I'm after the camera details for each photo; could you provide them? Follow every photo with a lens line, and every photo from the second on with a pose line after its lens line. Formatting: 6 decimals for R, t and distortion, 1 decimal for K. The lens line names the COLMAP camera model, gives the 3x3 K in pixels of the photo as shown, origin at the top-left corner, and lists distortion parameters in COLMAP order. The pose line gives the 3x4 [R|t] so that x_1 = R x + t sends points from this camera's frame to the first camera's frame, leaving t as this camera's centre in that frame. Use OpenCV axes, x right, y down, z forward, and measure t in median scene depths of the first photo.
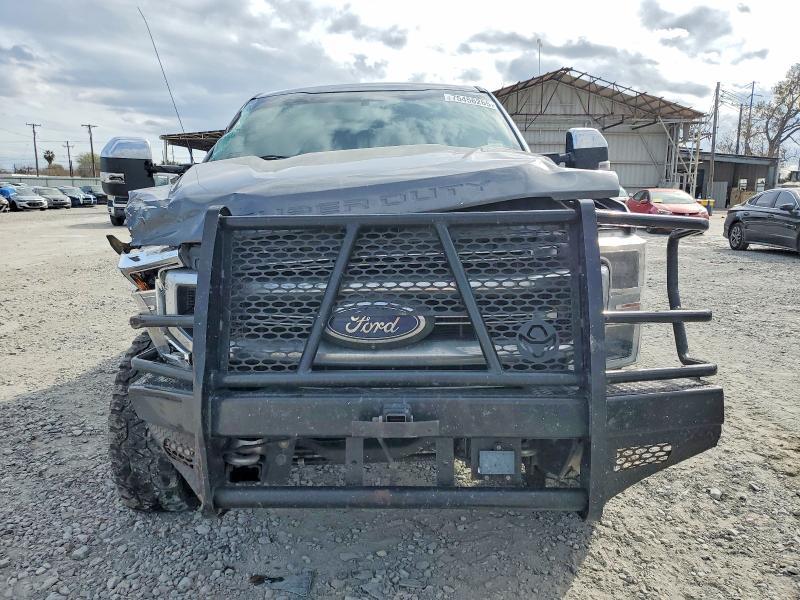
lens RADIAL K [[689.0, 0, 379.8], [0, 689.0, 302.7], [0, 0, 1]] dist [-0.061643, 0.113707]
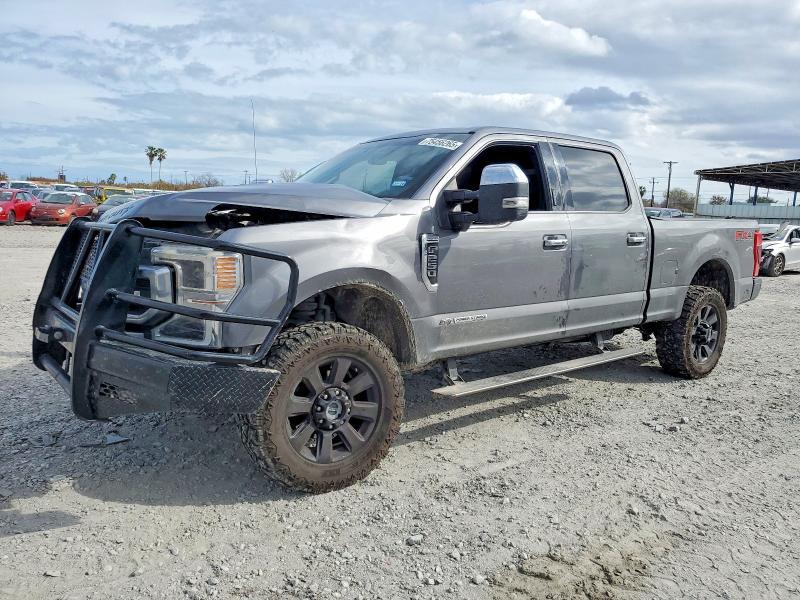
lens RADIAL K [[689.0, 0, 379.8], [0, 689.0, 302.7], [0, 0, 1]] dist [-0.061643, 0.113707]
pose [[0.579615, 0.127082, -0.804920, 0.157548], [-0.165816, 0.985492, 0.036189, -0.010517], [0.797842, 0.112493, 0.592279, 0.045055]]
